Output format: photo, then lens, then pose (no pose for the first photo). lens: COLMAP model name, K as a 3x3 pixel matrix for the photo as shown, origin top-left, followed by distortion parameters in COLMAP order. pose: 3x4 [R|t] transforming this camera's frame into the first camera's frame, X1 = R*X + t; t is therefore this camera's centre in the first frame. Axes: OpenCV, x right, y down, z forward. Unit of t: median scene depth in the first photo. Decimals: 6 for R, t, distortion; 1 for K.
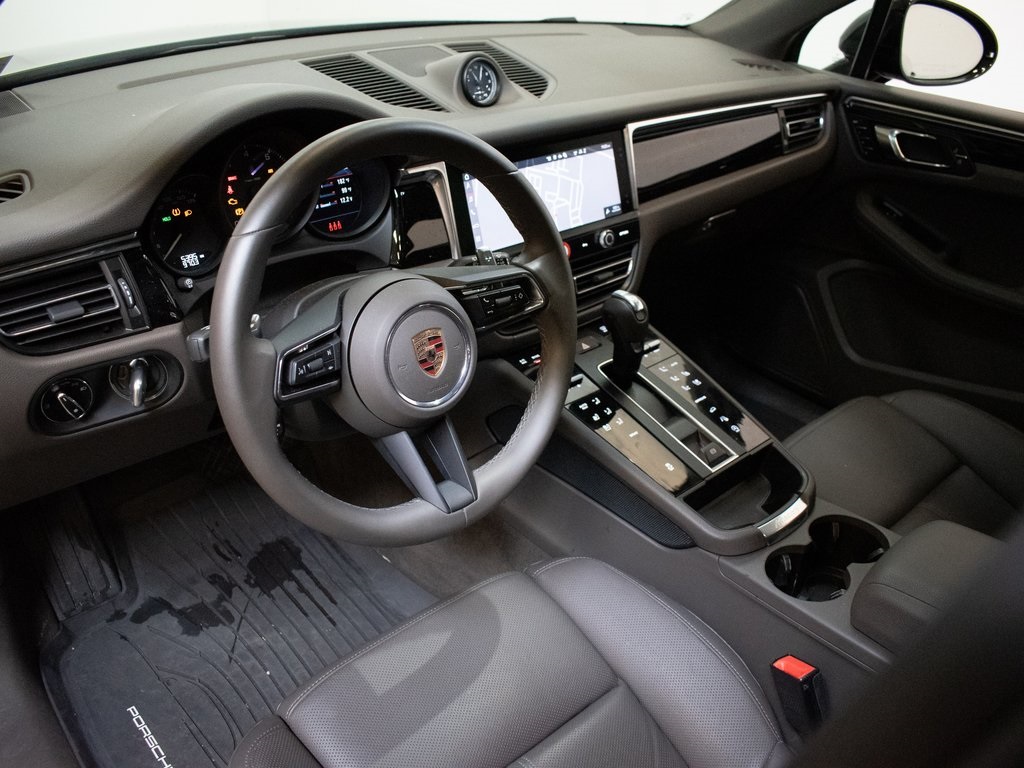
lens RADIAL K [[882.9, 0, 511.1], [0, 882.9, 379.2], [0, 0, 1]] dist [-0.104892, 0.021978]
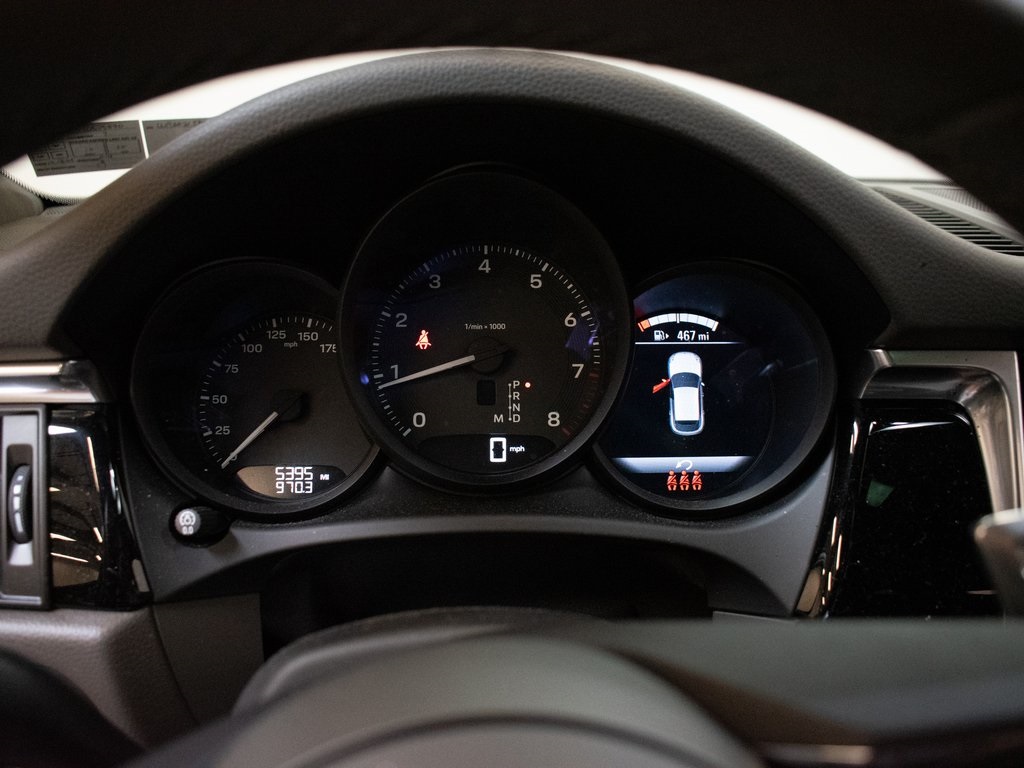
lens RADIAL K [[882.9, 0, 511.1], [0, 882.9, 379.2], [0, 0, 1]] dist [-0.104892, 0.021978]
pose [[0.762556, 0.091743, -0.640384, -0.013273], [-0.297954, 0.928458, -0.221785, -0.107367], [0.574223, 0.359929, 0.735336, 0.655155]]
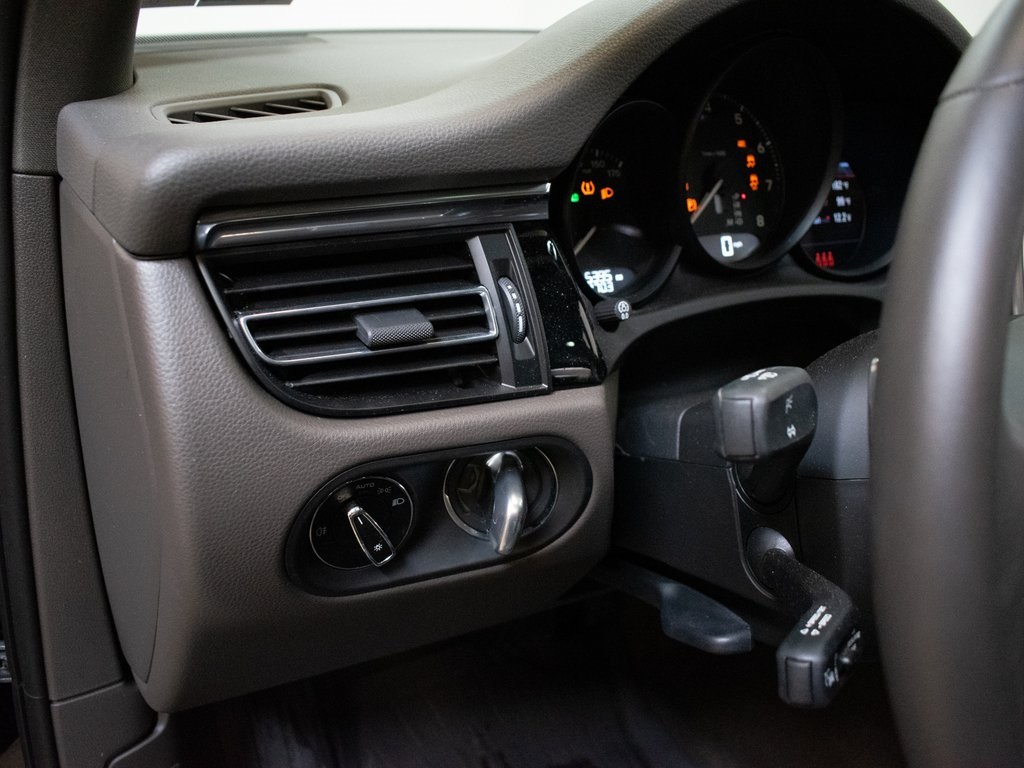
lens RADIAL K [[882.9, 0, 511.1], [0, 882.9, 379.2], [0, 0, 1]] dist [-0.104892, 0.021978]
pose [[0.973337, 0.068095, -0.219041, -0.270882], [-0.105127, 0.981154, -0.162129, 0.013607], [0.203873, 0.180833, 0.962151, 0.434160]]
